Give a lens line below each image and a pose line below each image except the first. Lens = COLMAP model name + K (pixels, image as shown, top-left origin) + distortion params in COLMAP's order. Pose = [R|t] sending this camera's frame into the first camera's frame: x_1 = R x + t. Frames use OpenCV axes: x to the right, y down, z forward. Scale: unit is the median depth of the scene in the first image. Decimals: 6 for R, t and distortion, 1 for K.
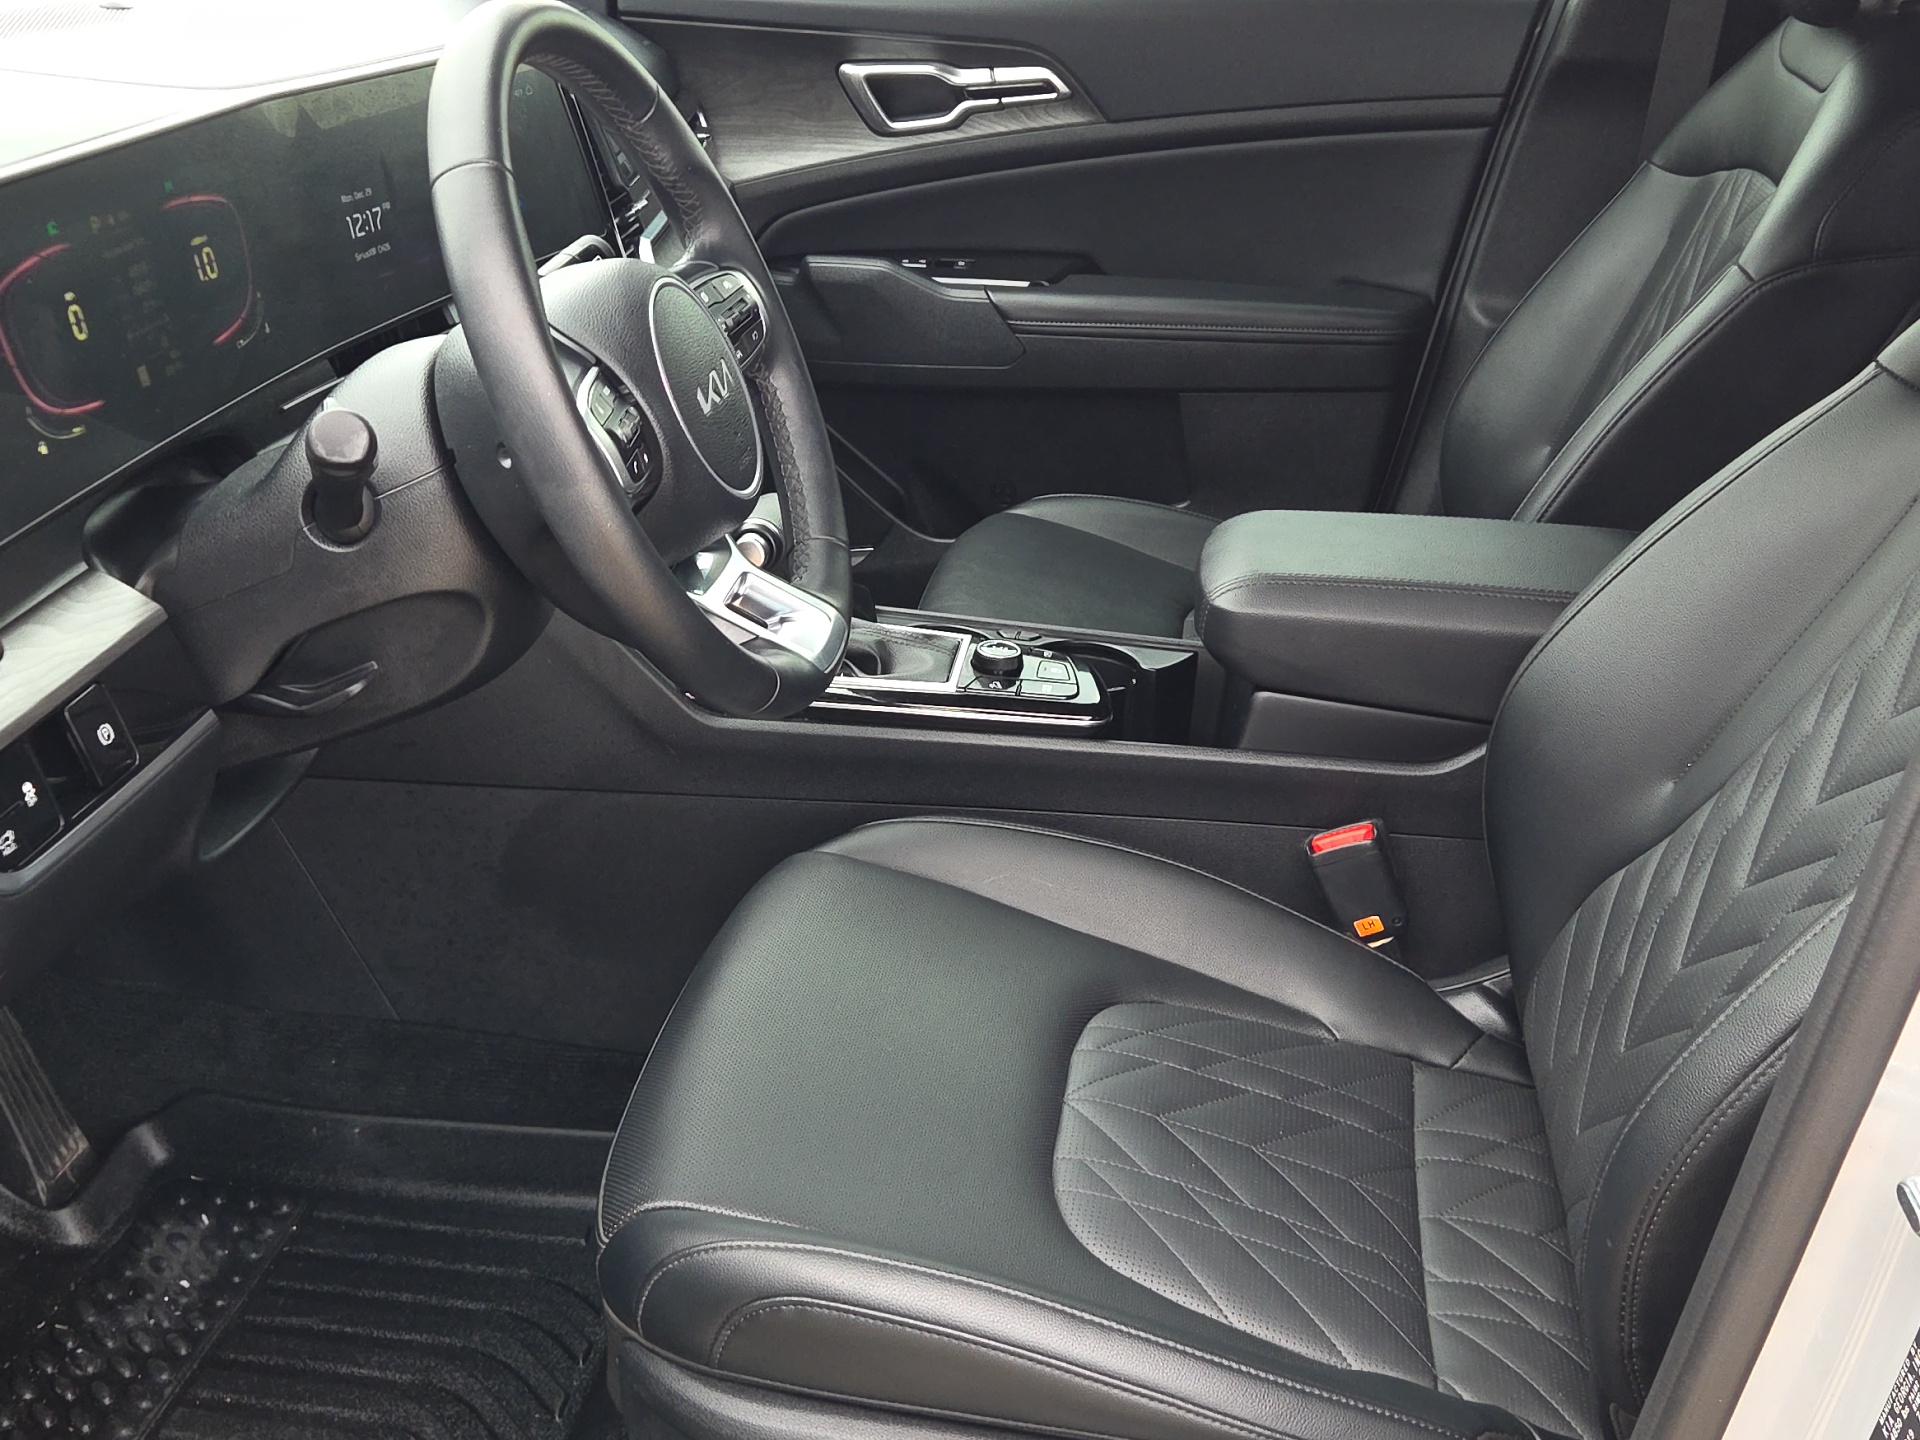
lens RADIAL K [[2234.0, 0, 963.1], [0, 2234.0, 687.8], [0, 0, 1]] dist [0.090380, -0.093095]
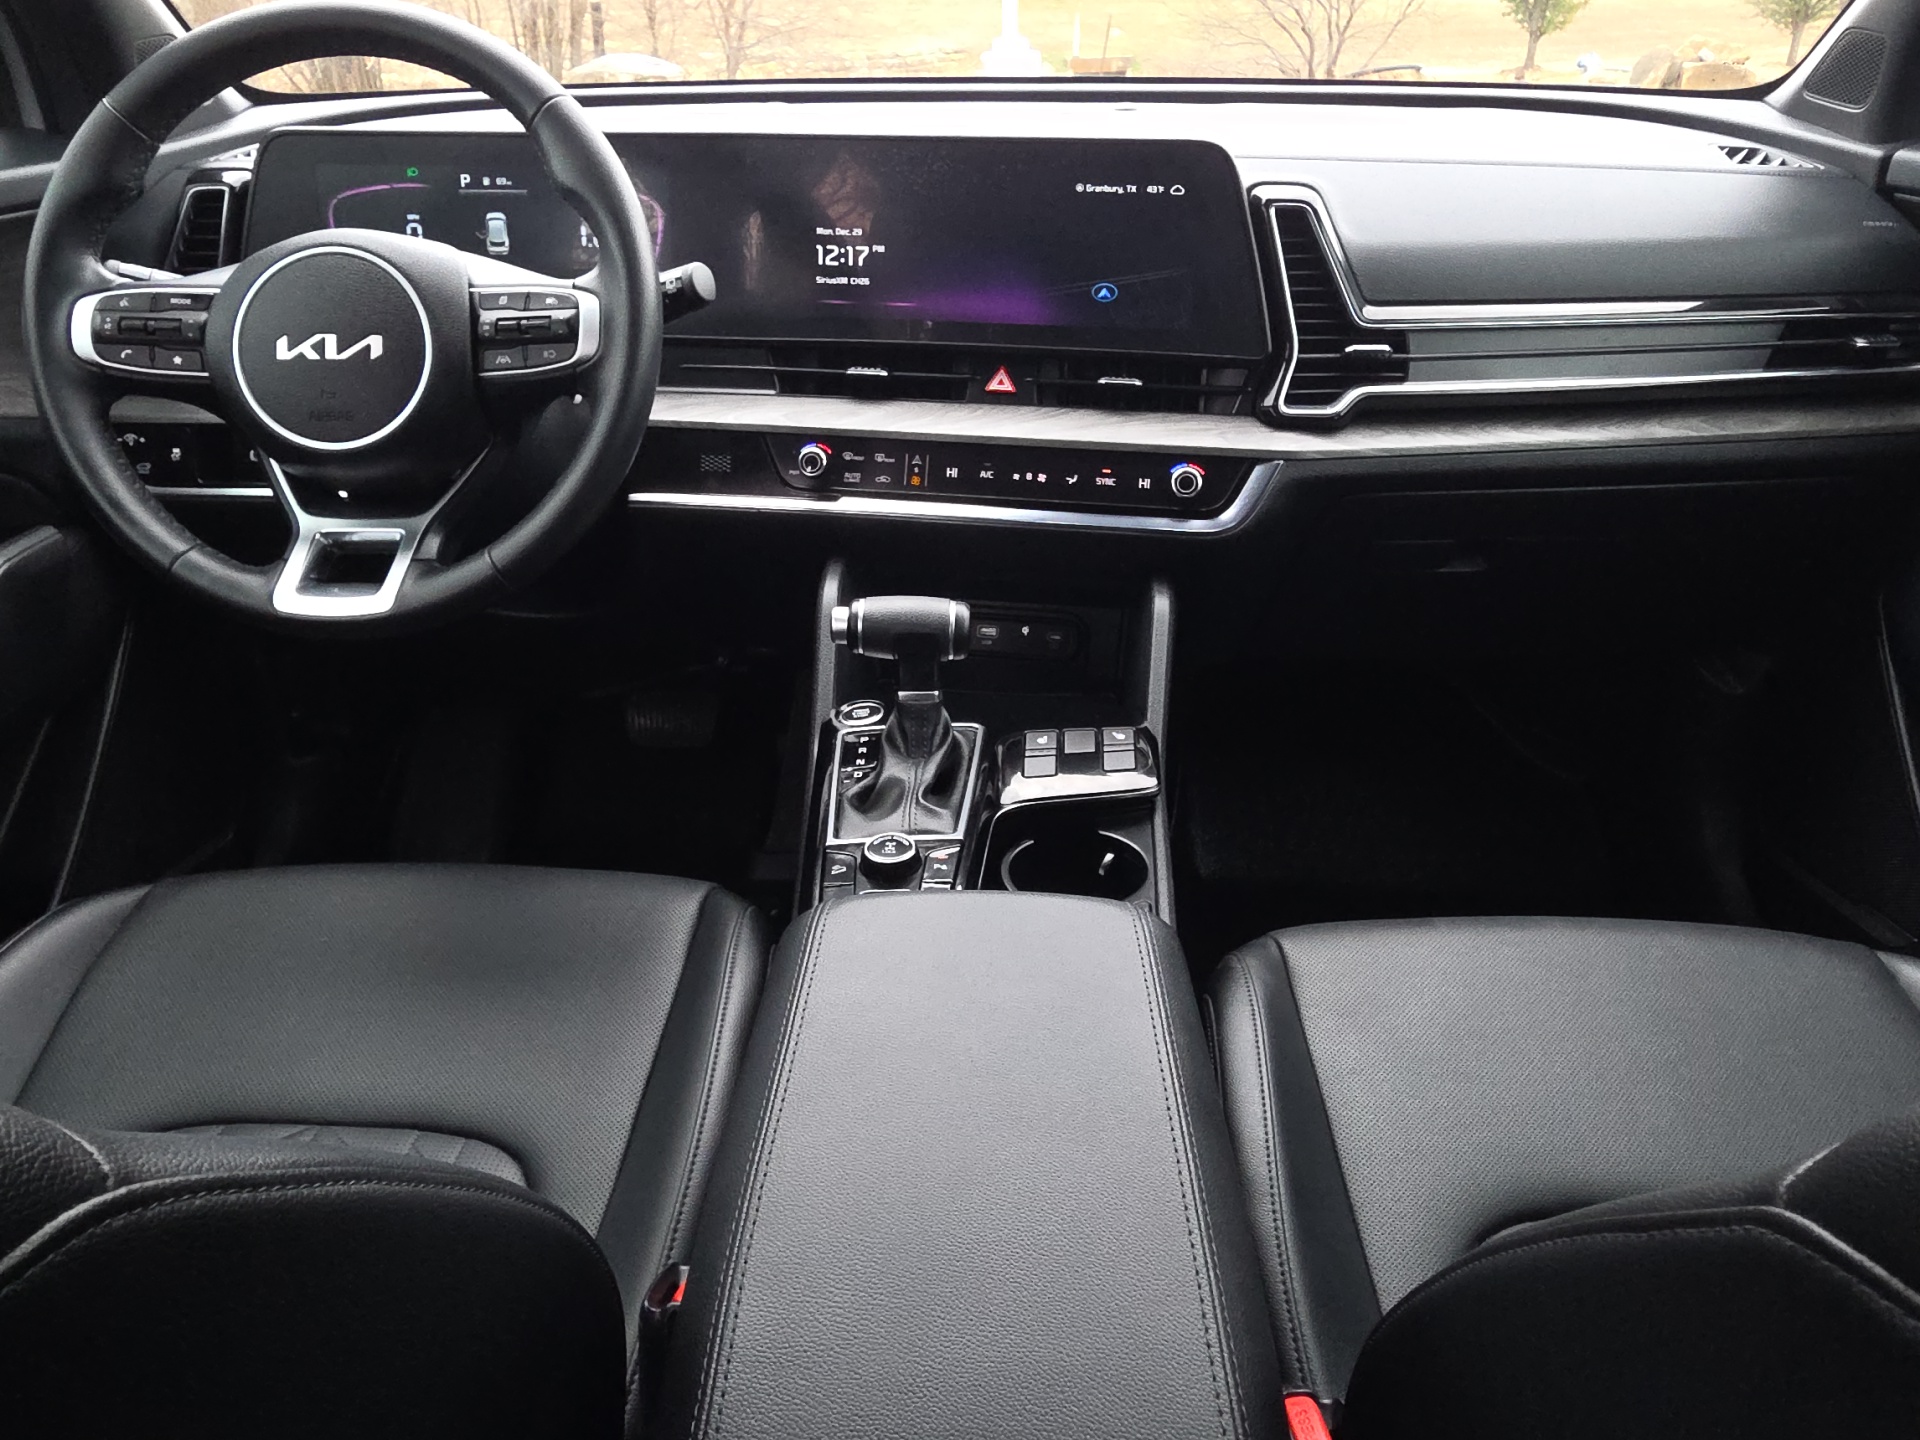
lens RADIAL K [[1365.9, 0, 961.8], [0, 1365.9, 712.8], [0, 0, 1]] dist [-0.005324, 0.016187]
pose [[0.107135, 0.407622, -0.906844, 0.504093], [-0.379543, 0.859788, 0.341631, -0.266231], [0.918950, 0.307586, 0.246824, 0.937972]]
